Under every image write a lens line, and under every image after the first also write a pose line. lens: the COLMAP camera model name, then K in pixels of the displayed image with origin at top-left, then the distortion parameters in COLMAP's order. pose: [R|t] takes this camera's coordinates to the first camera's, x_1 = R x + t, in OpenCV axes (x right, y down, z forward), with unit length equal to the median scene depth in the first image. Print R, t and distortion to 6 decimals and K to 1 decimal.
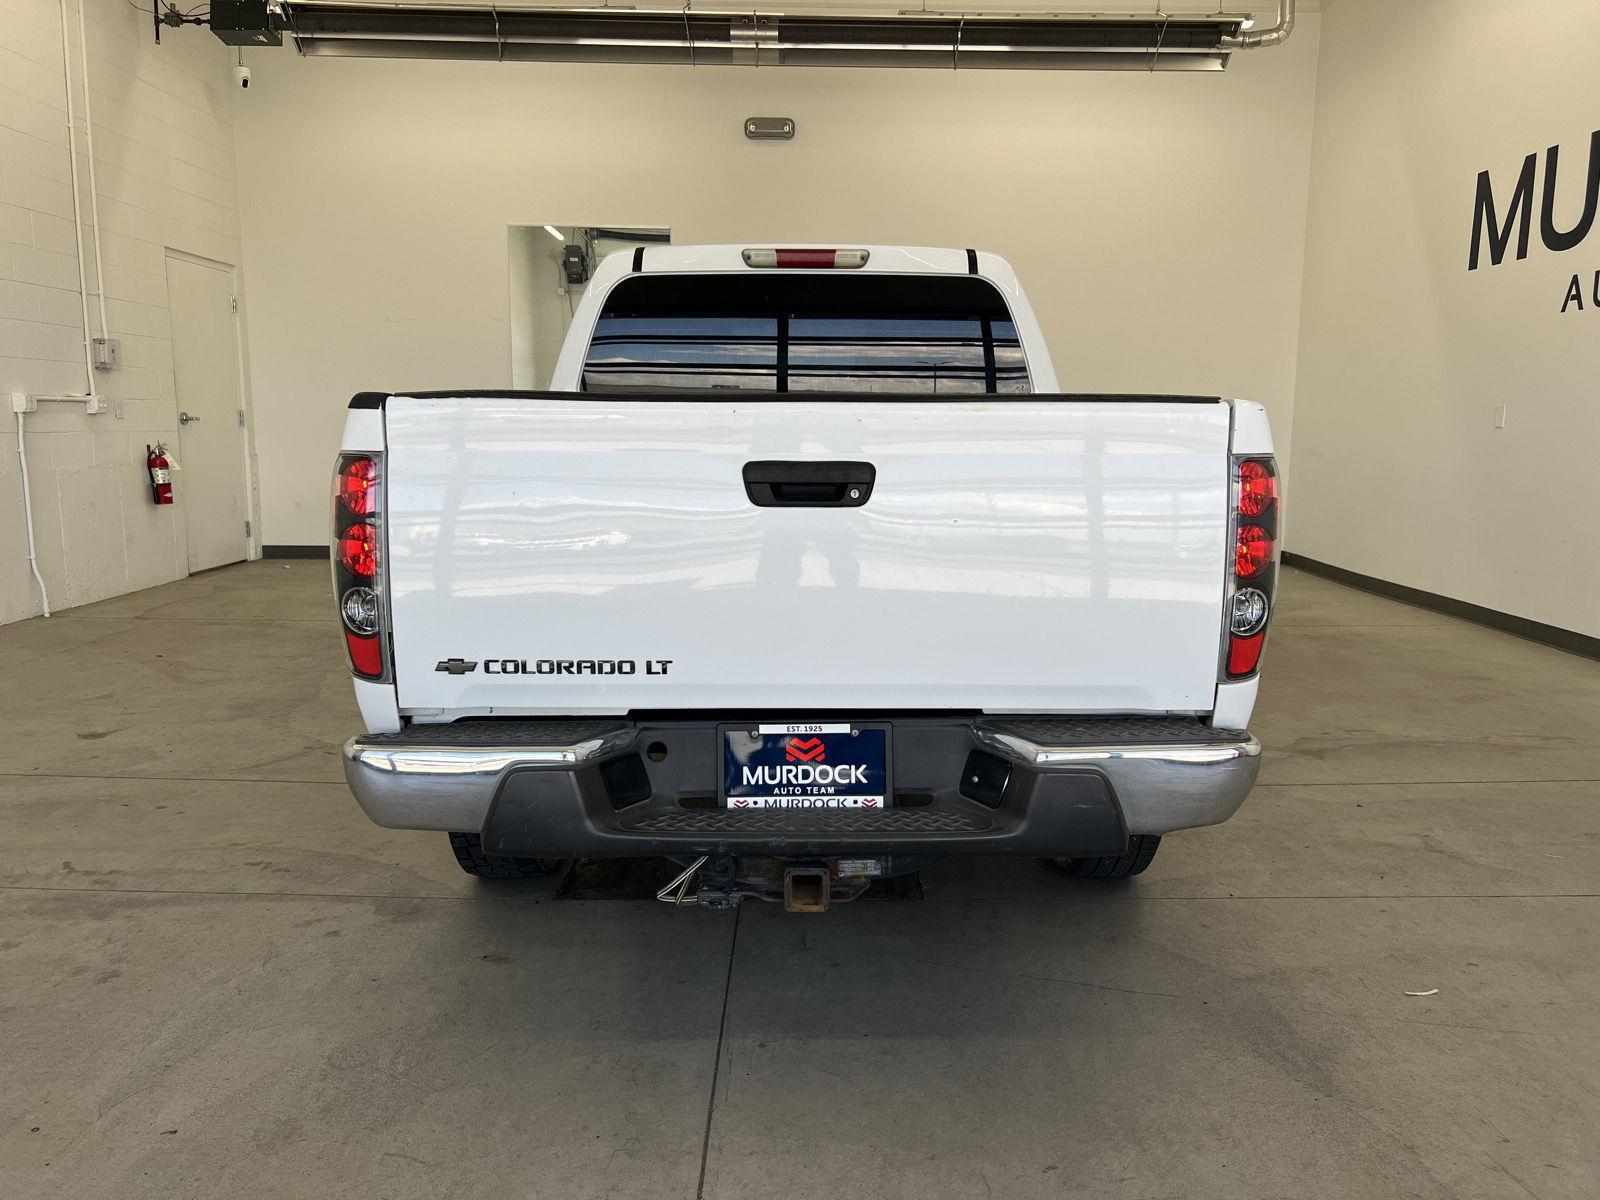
lens RADIAL K [[1206.9, 0, 808.3], [0, 1206.9, 602.2], [0, 0, 1]] dist [0.033753, -0.024383]
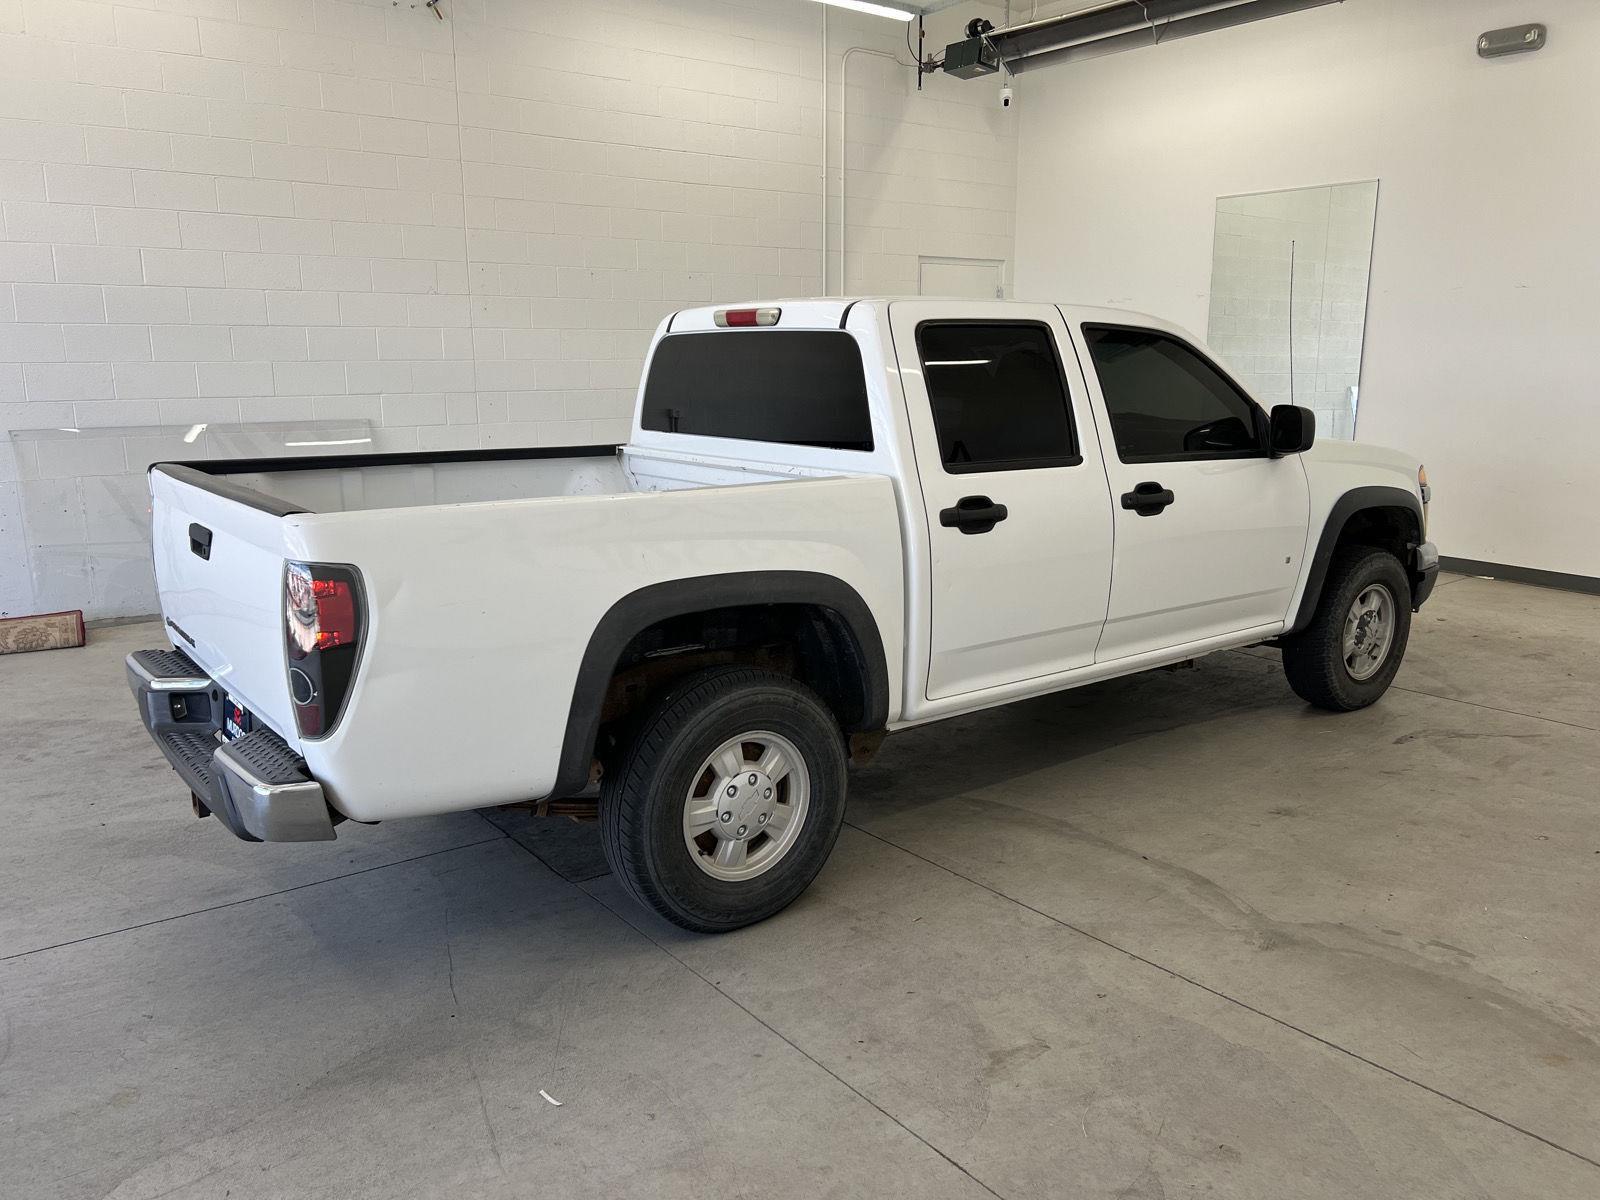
lens RADIAL K [[1206.9, 0, 834.4], [0, 1206.9, 606.9], [0, 0, 1]] dist [0.033753, -0.024383]
pose [[0.611228, 0.161995, -0.774698, 0.951348], [-0.112324, 0.986676, 0.117699, -0.162480], [0.783443, 0.015076, 0.621280, 0.378739]]
